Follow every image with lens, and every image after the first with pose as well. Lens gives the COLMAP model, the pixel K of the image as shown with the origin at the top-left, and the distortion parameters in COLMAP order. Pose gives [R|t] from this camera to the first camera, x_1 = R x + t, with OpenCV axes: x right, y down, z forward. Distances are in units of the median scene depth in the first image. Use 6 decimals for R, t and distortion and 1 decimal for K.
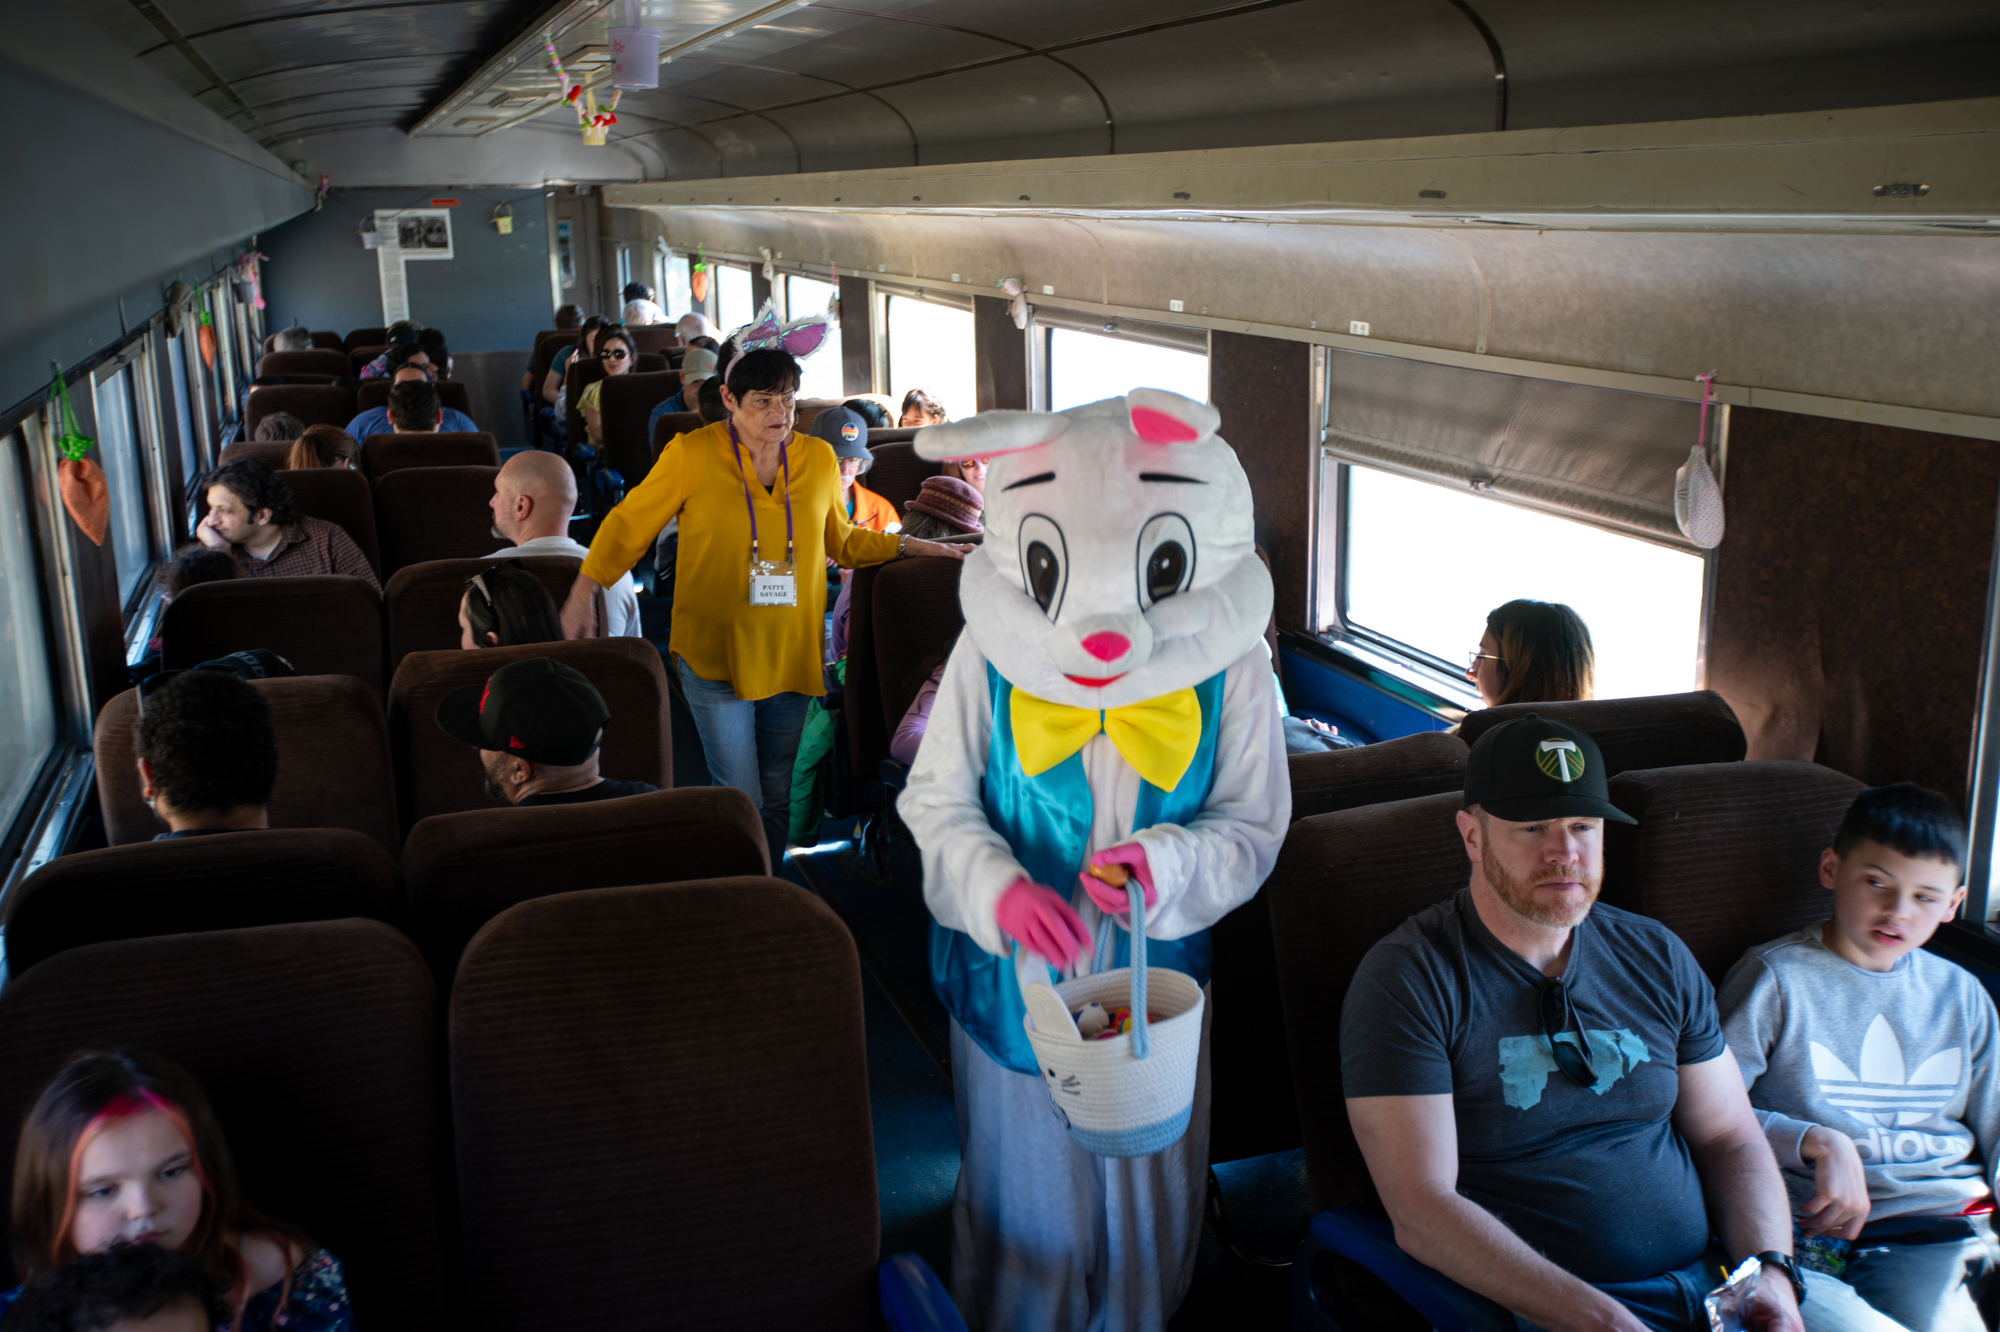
lens RADIAL K [[1969.8, 0, 991.5], [0, 1969.8, 673.3], [0, 0, 1]] dist [-0.013272, 0.253029]
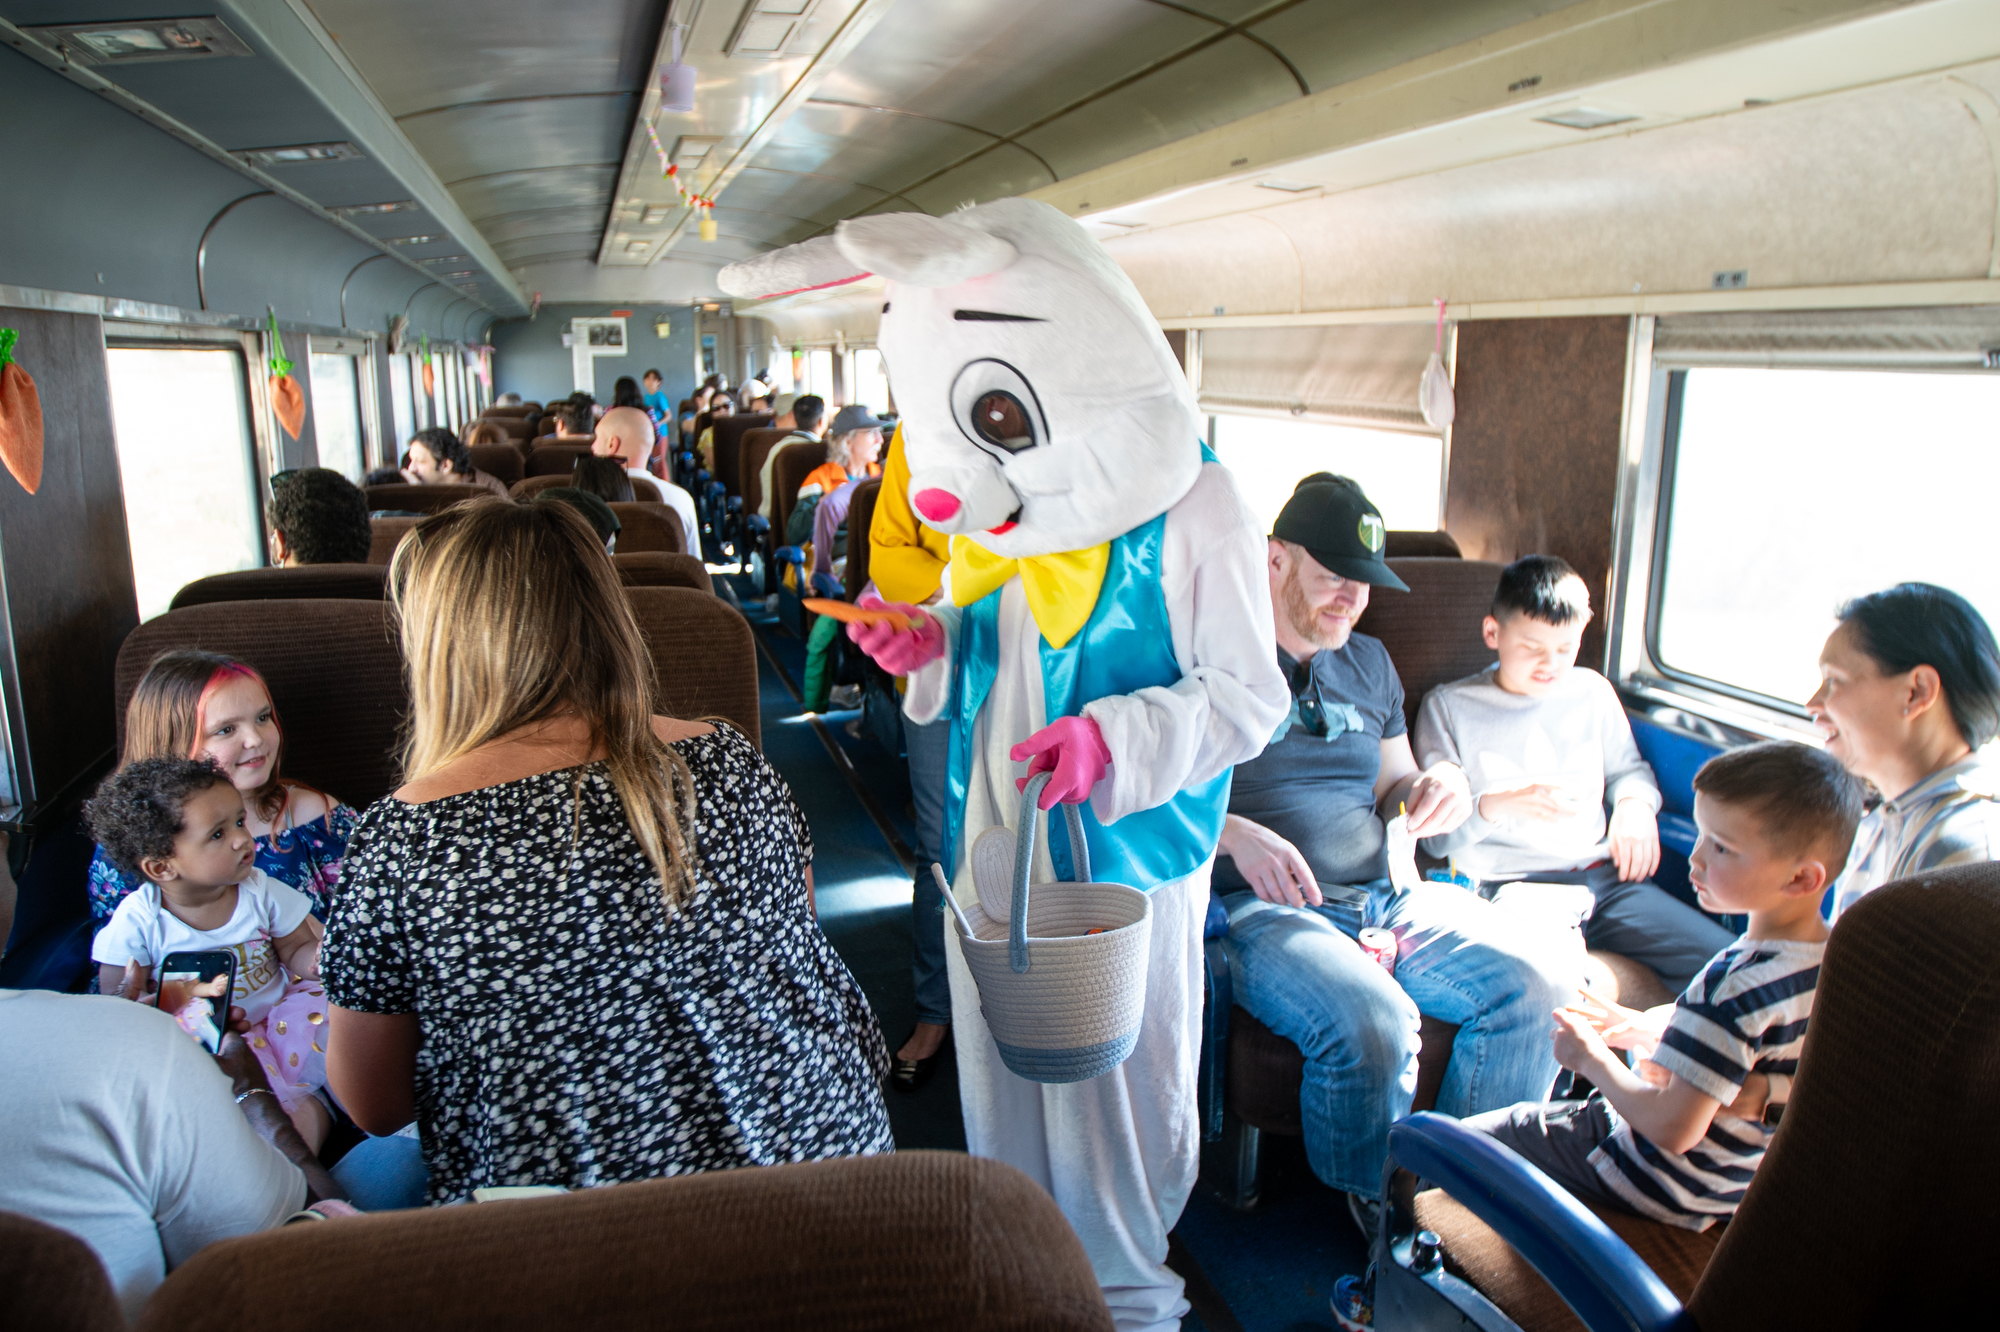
lens RADIAL K [[1444.7, 0, 997.0], [0, 1444.7, 695.3], [0, 0, 1]] dist [-0.054627, 0.031744]
pose [[0.999126, 0.020209, -0.036592, 0.083292], [-0.020882, 0.999618, -0.018098, 0.119923], [0.036212, 0.018847, 0.999166, 0.013888]]
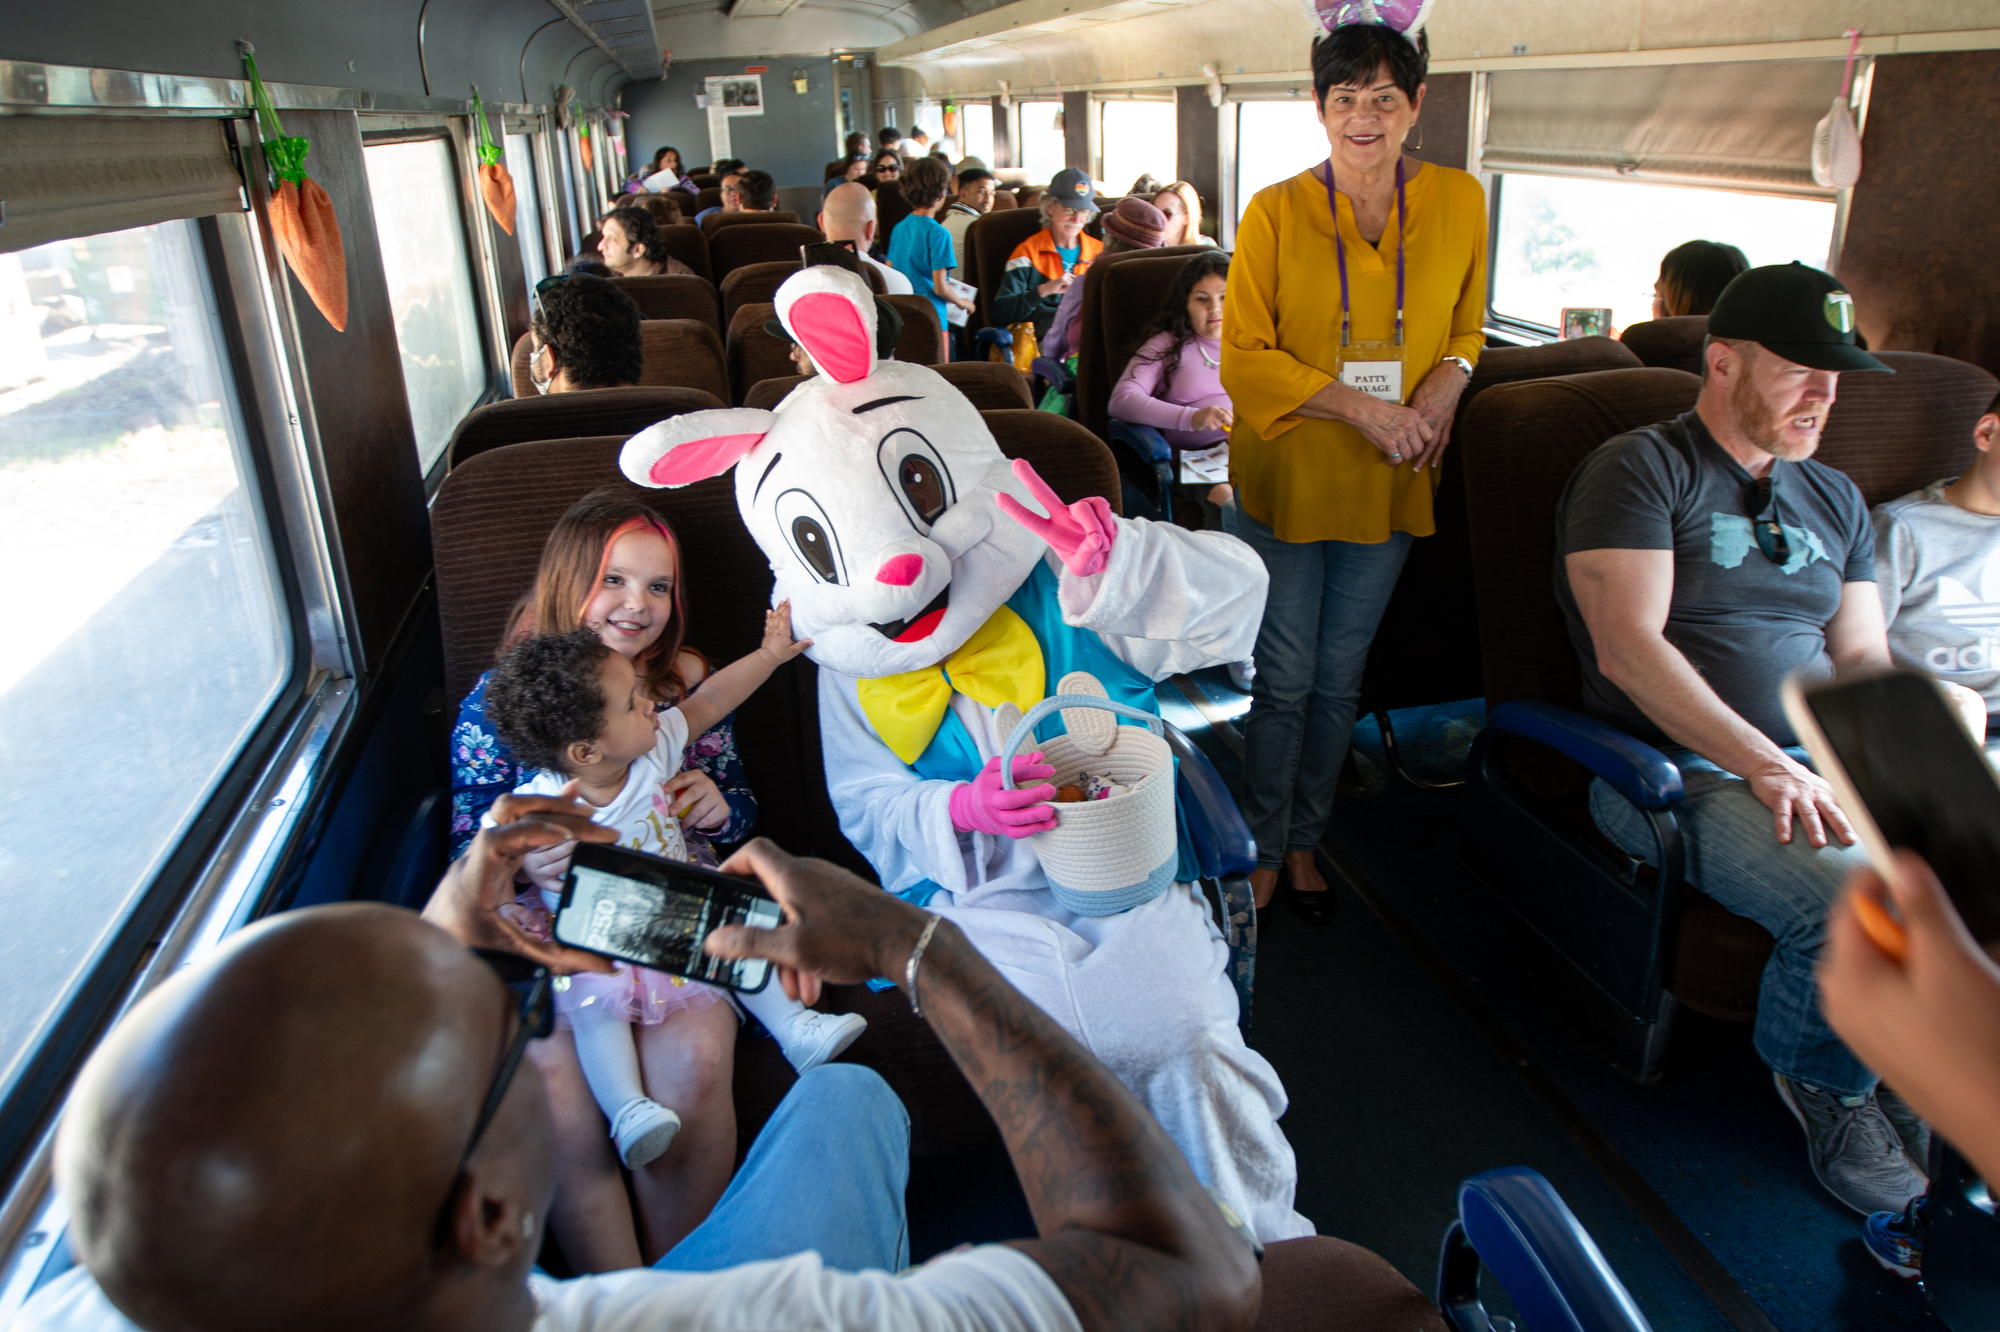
lens RADIAL K [[1441.4, 0, 1006.2], [0, 1441.4, 692.6], [0, 0, 1]] dist [-0.058777, 0.039851]
pose [[0.994860, 0.015437, -0.100073, -0.031720], [-0.000799, 0.989477, 0.144691, 0.091920], [0.101253, -0.143867, 0.984403, 0.078727]]
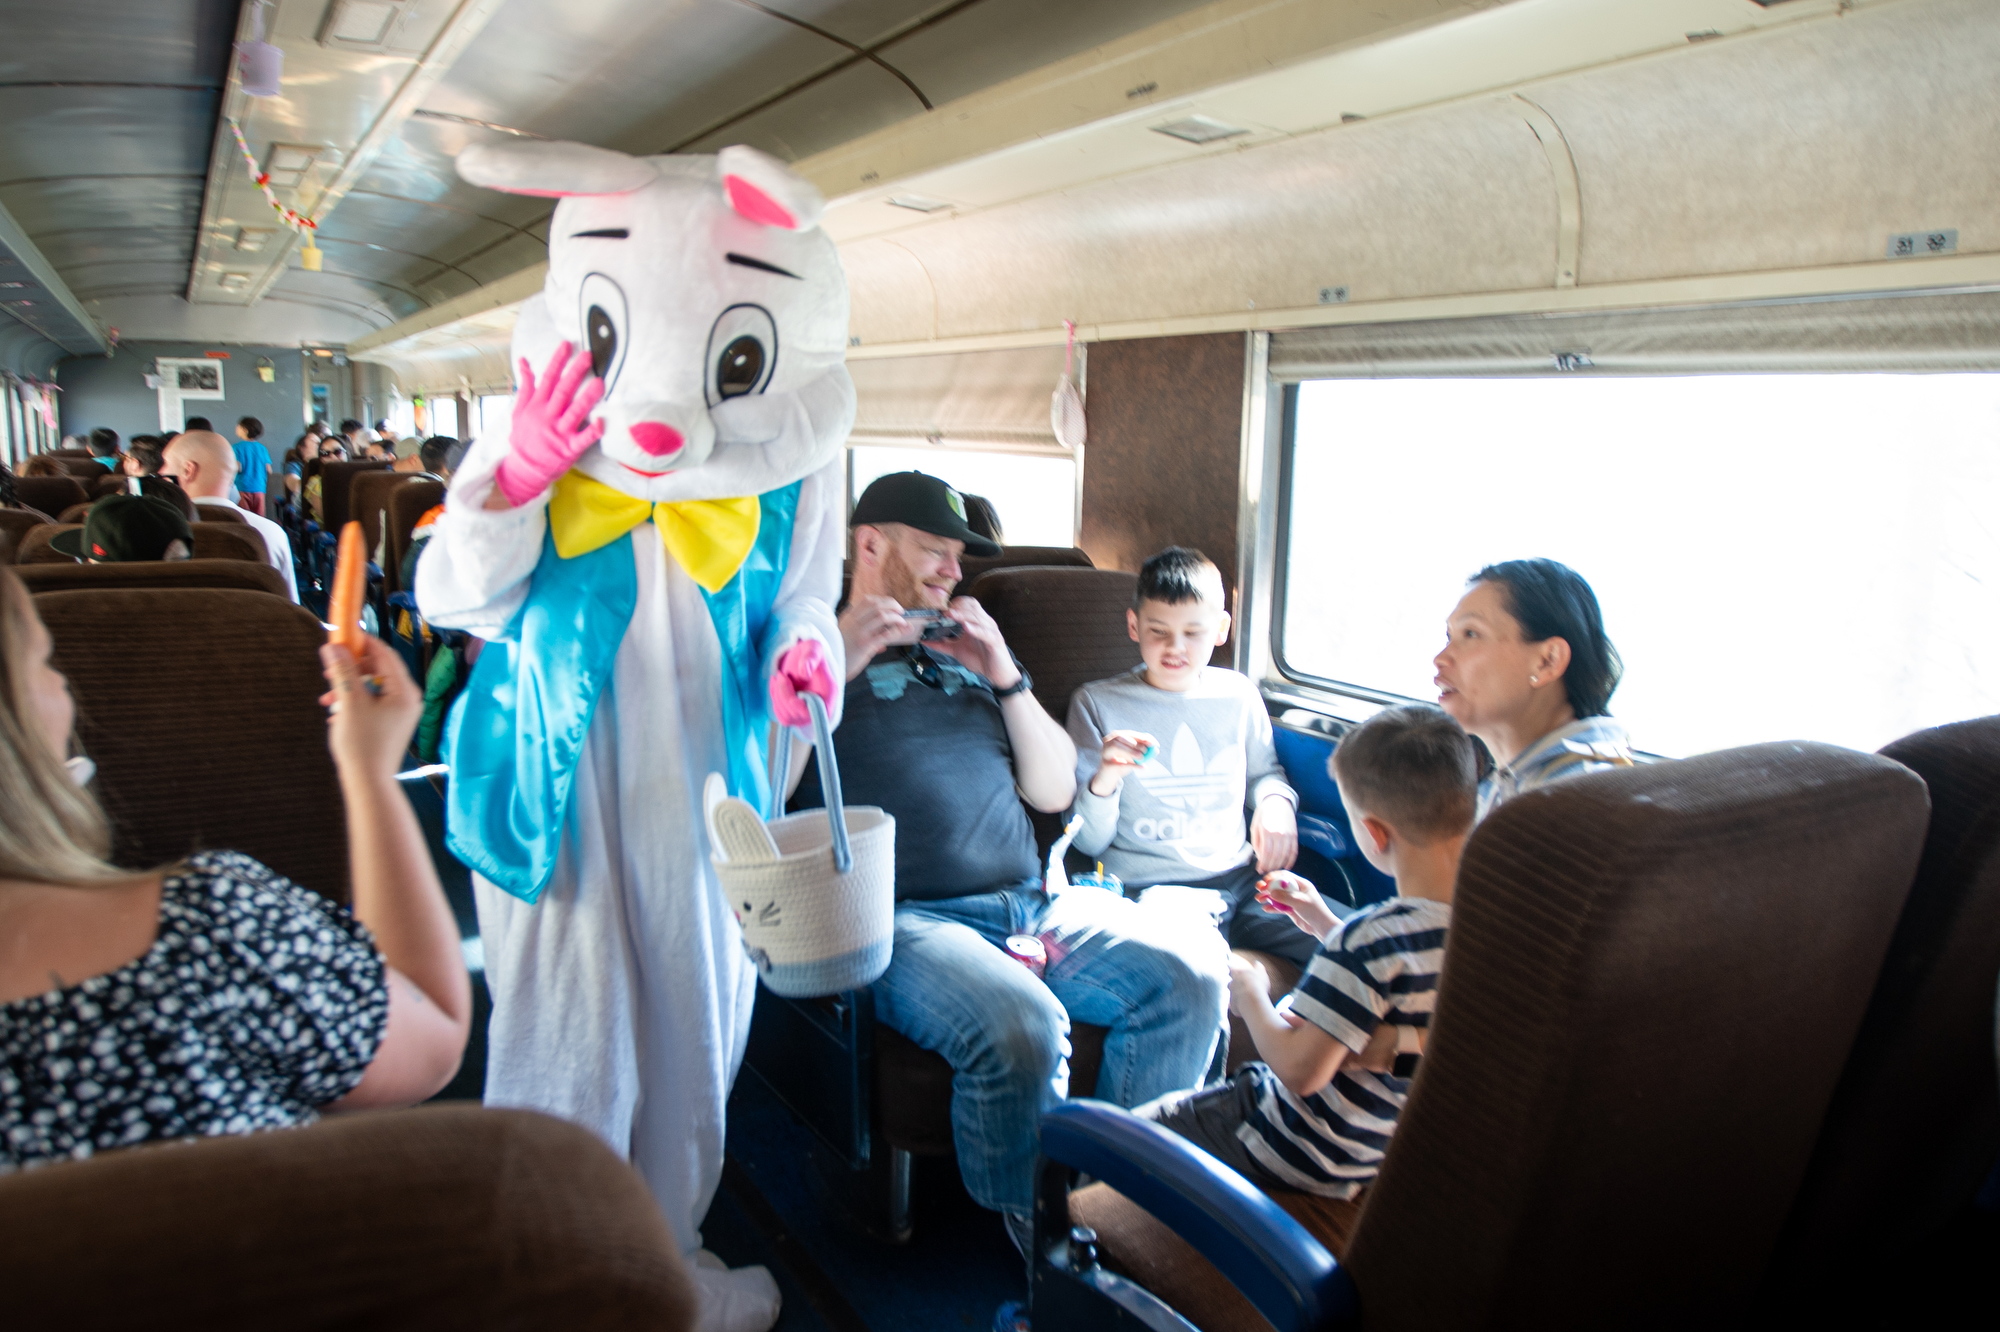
lens RADIAL K [[1441.4, 0, 1006.2], [0, 1441.4, 692.6], [0, 0, 1]] dist [-0.058777, 0.039851]
pose [[0.978613, 0.001574, 0.205704, 0.095049], [0.013787, 0.997220, -0.073224, 0.148759], [-0.205248, 0.074494, 0.975871, 0.047614]]
